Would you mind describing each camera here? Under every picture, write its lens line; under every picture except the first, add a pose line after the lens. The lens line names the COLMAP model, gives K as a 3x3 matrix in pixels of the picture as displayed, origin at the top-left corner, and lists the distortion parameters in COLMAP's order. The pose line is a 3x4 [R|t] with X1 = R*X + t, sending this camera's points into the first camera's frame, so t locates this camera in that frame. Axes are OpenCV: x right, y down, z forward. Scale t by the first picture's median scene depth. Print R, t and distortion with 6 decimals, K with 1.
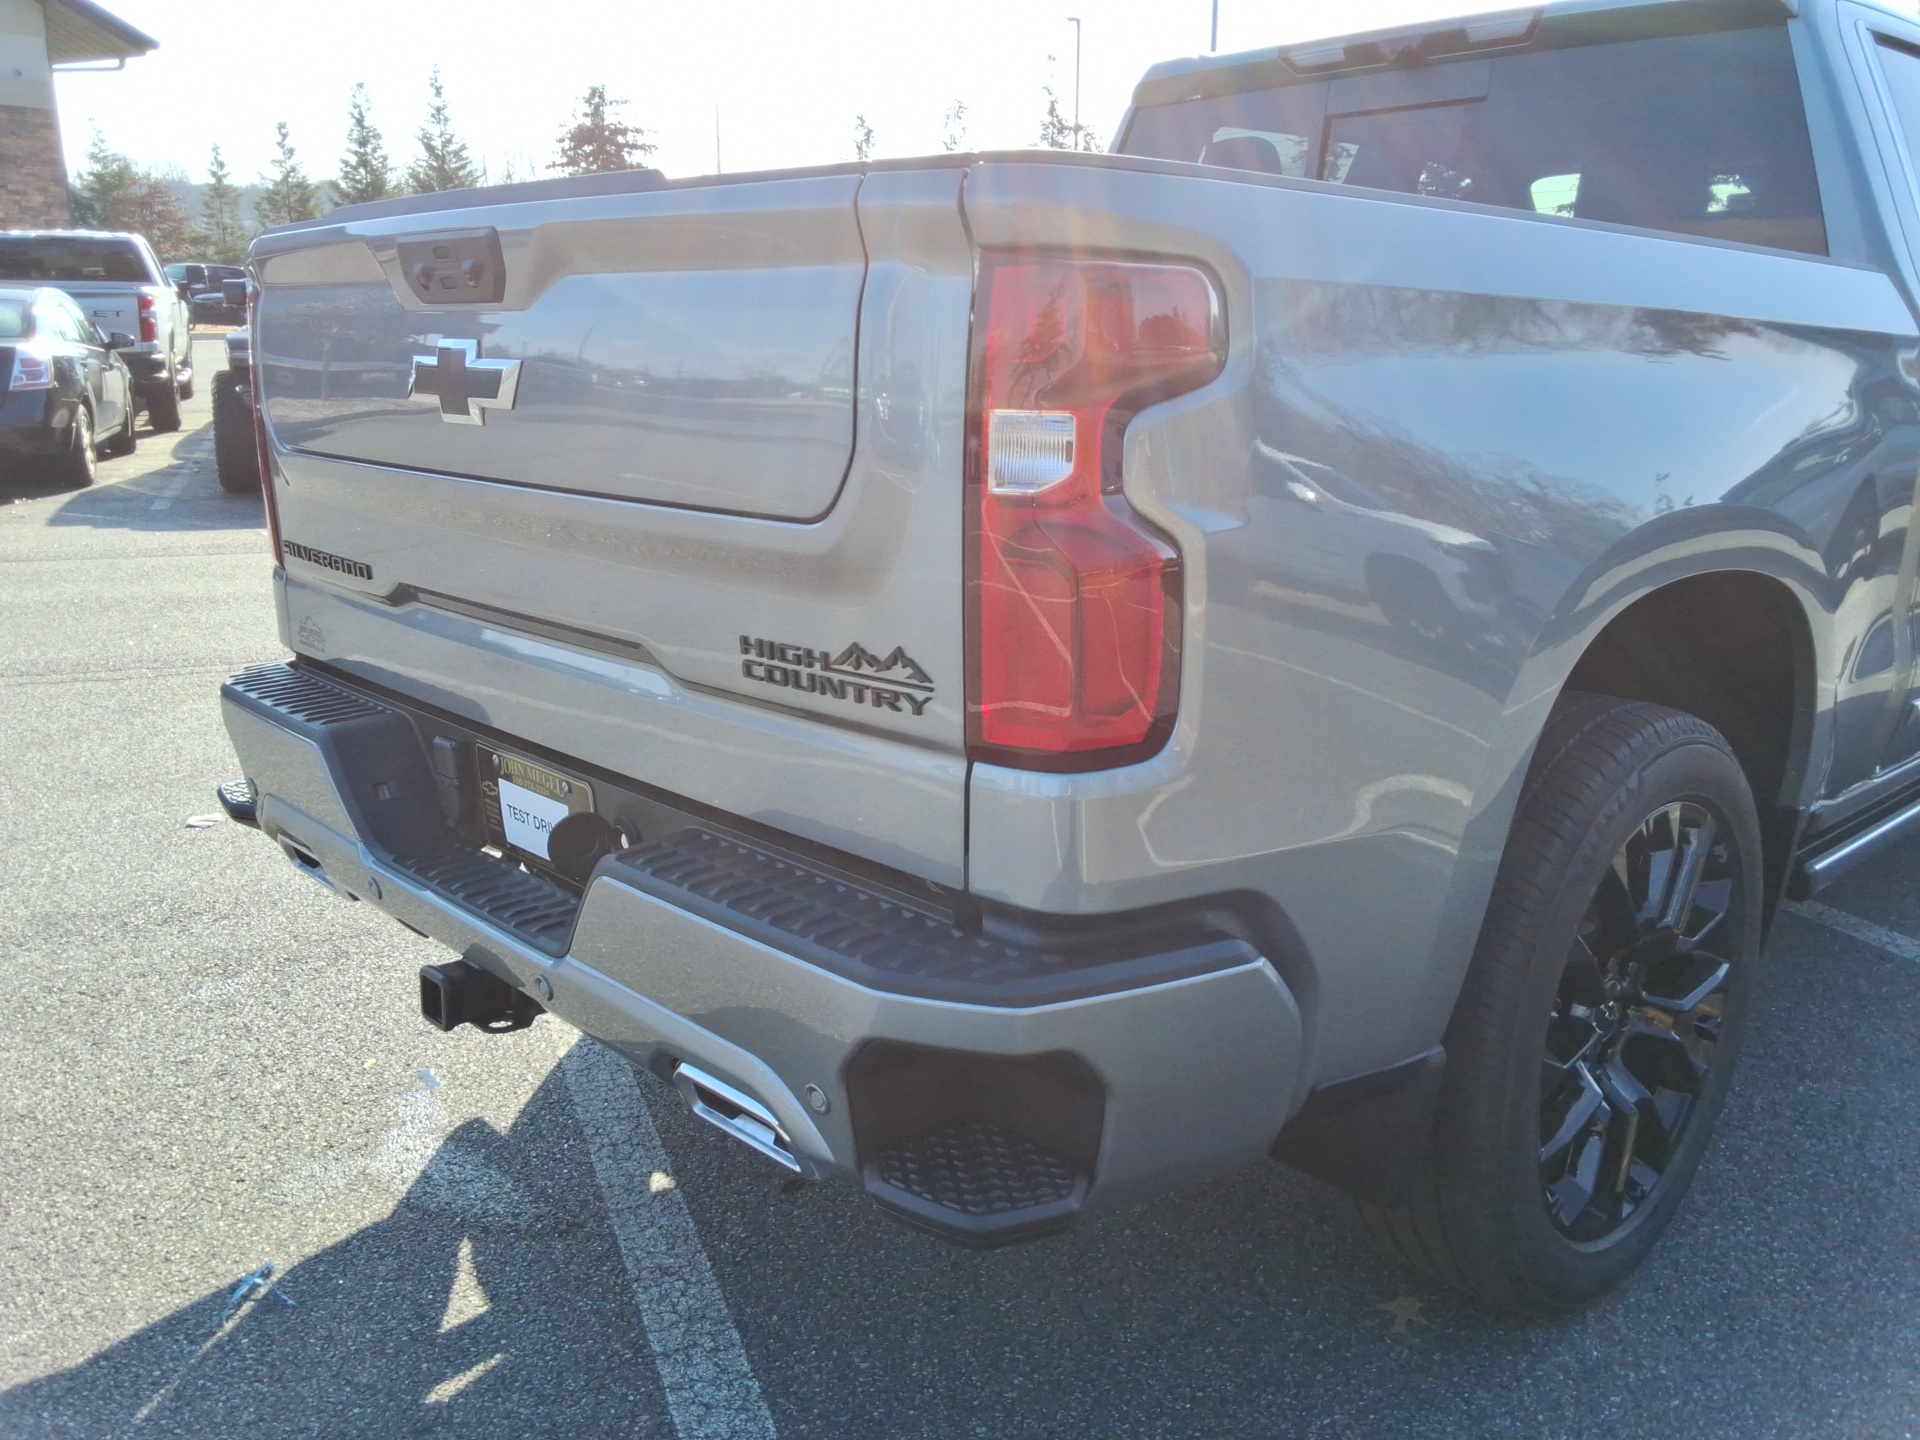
lens RADIAL K [[1541.3, 0, 995.0], [0, 1541.3, 712.0], [0, 0, 1]] dist [0.117233, -0.180508]
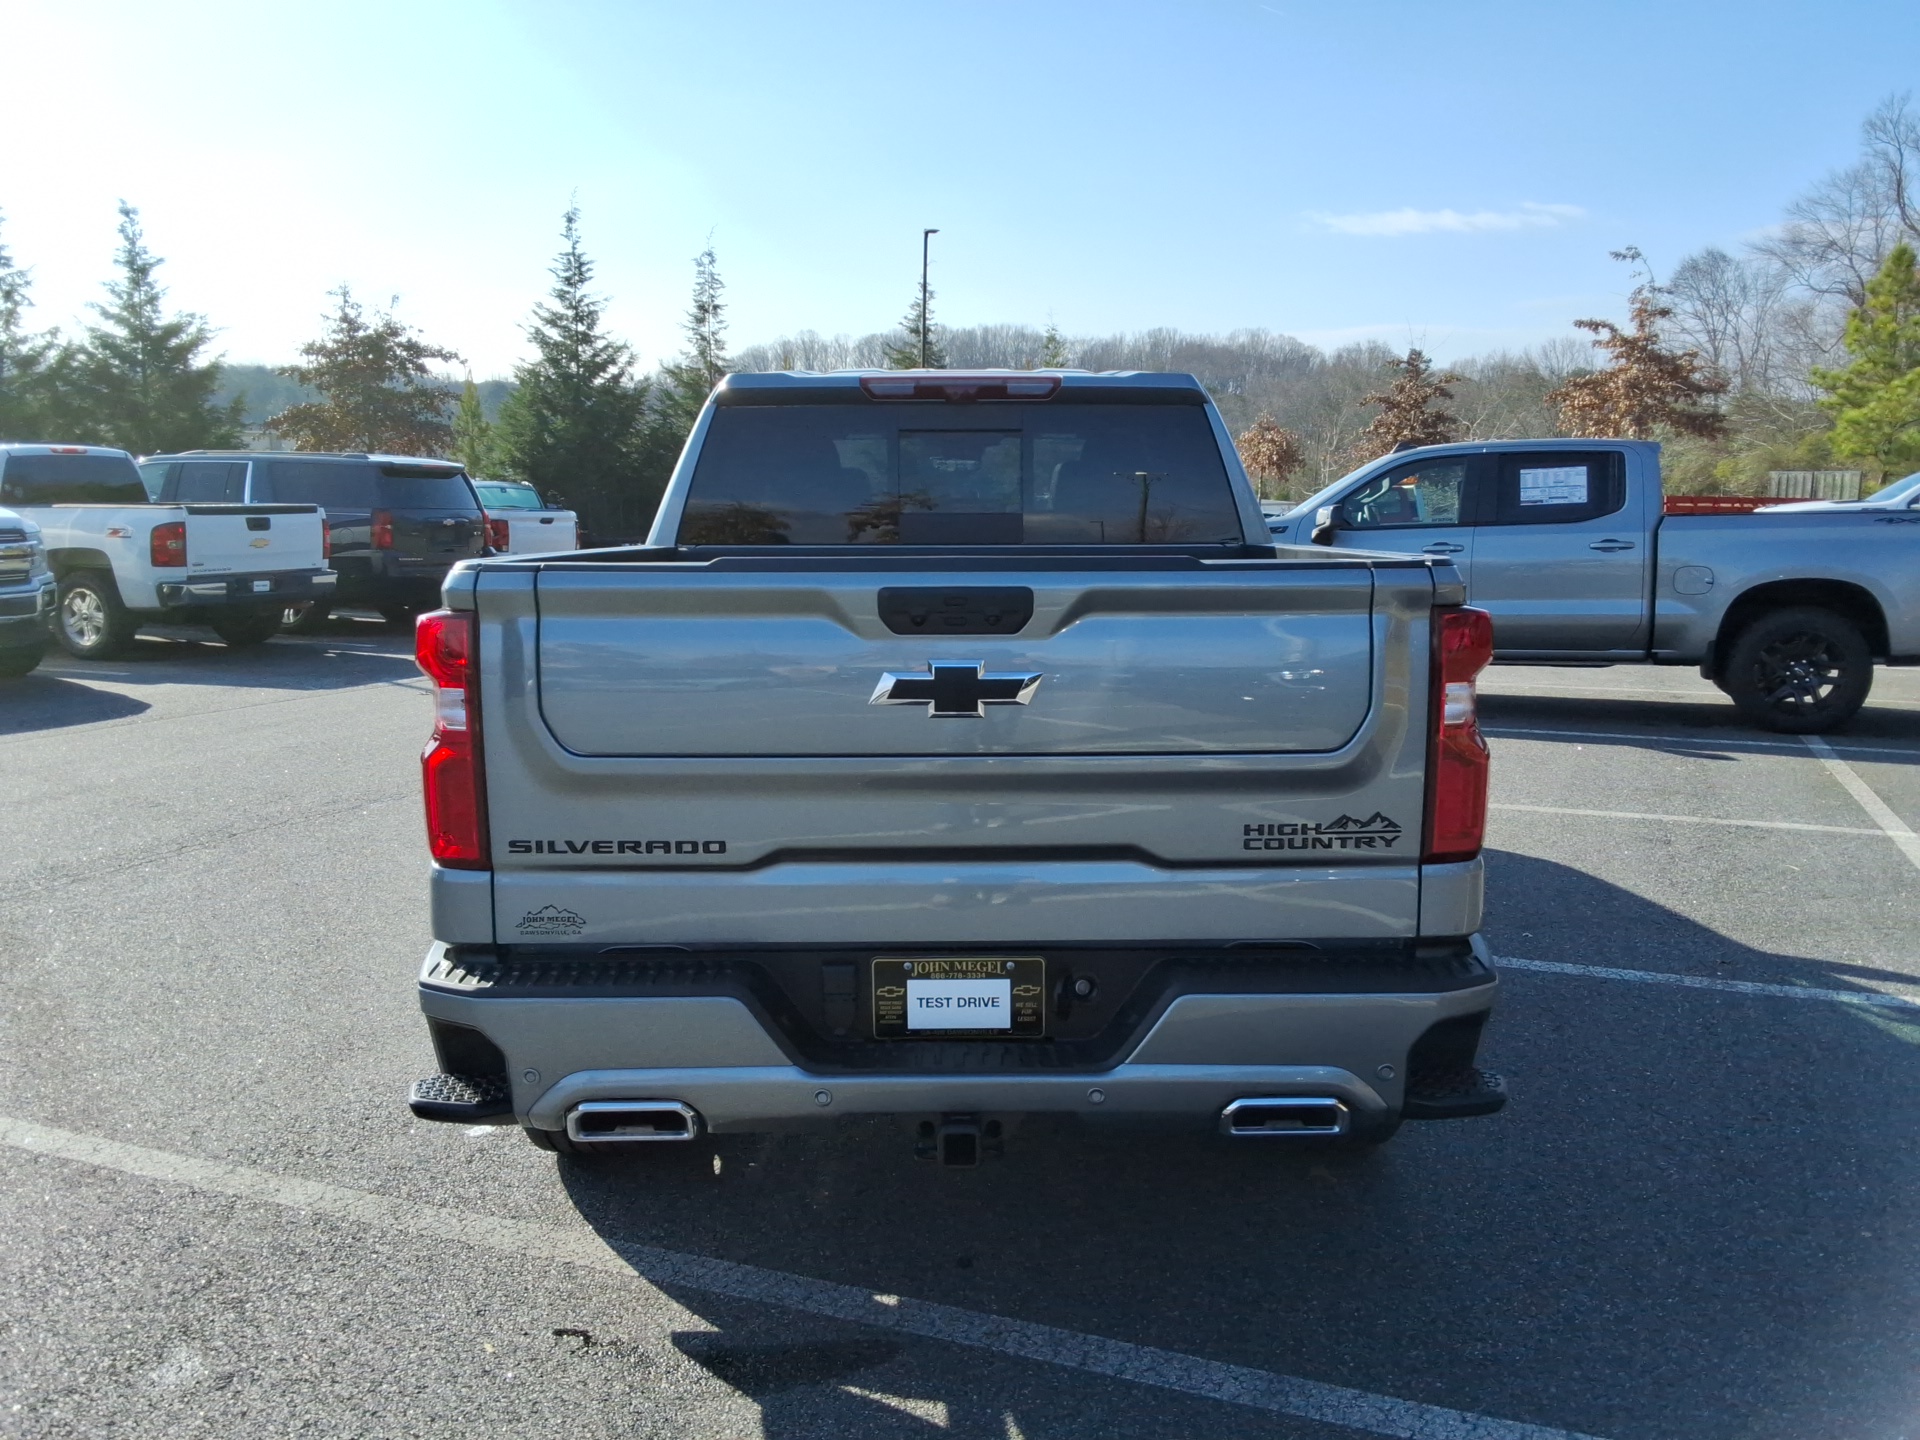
lens RADIAL K [[1541.3, 0, 978.4], [0, 1541.3, 716.1], [0, 0, 1]] dist [0.117233, -0.180508]
pose [[0.690162, -0.111032, 0.715086, -1.154023], [0.174418, 0.984550, -0.015467, -0.141822], [-0.702321, 0.135399, 0.698865, 0.020686]]
